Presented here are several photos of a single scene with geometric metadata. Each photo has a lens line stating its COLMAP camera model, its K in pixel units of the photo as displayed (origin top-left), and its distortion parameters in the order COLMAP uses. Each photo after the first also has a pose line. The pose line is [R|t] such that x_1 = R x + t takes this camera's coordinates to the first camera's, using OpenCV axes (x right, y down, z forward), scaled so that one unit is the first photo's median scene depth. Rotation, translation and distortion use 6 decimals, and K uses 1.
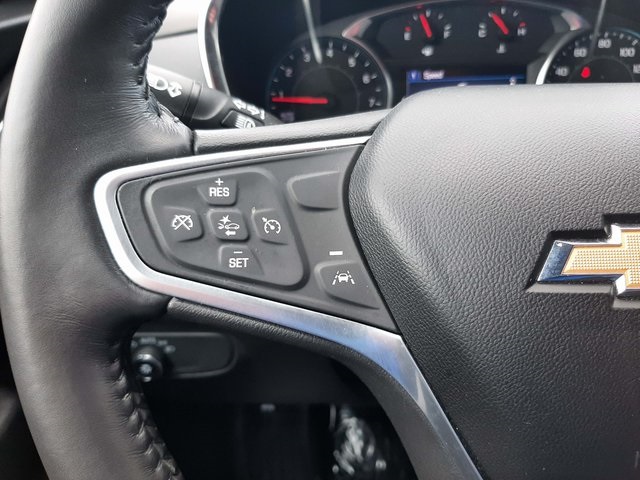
lens RADIAL K [[508.5, 0, 320.0], [0, 508.5, 240.0], [0, 0, 1]] dist [-0.026768, -0.053715]
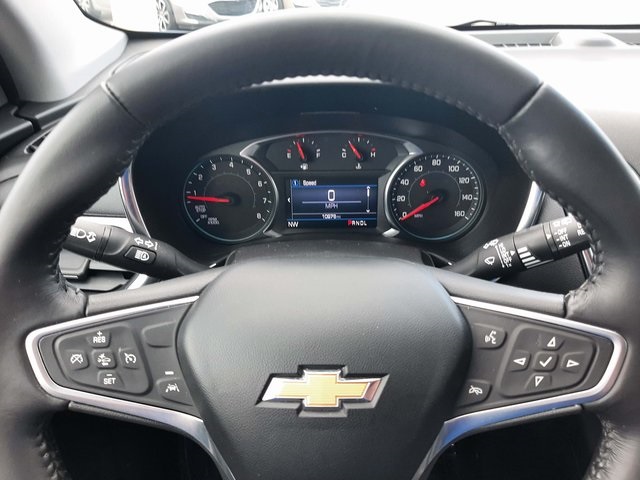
lens RADIAL K [[485.0, 0, 320.0], [0, 485.0, 240.0], [0, 0, 1]] dist [0.002461, -0.067129]
pose [[0.998211, 0.012720, 0.058414, 0.440142], [-0.012628, 0.999918, -0.001931, -0.426688], [-0.058434, 0.001190, 0.998291, -0.675309]]
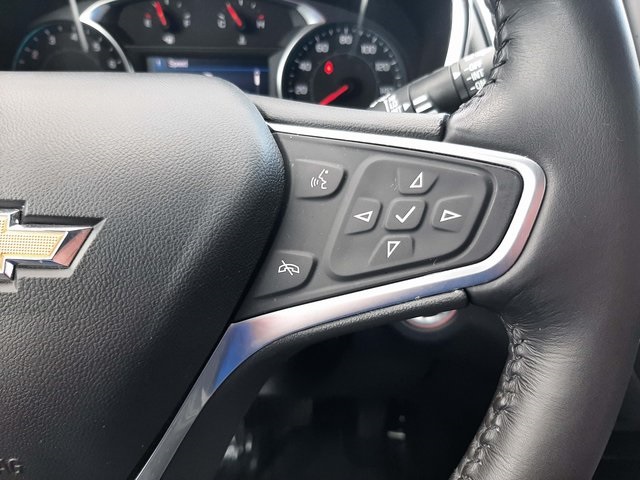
lens RADIAL K [[508.5, 0, 320.0], [0, 508.5, 240.0], [0, 0, 1]] dist [-0.026768, -0.053715]
pose [[0.994476, 0.032726, 0.099729, 1.018737], [-0.034540, 0.999267, 0.016521, -0.009192], [-0.099115, -0.019875, 0.994877, -0.067435]]
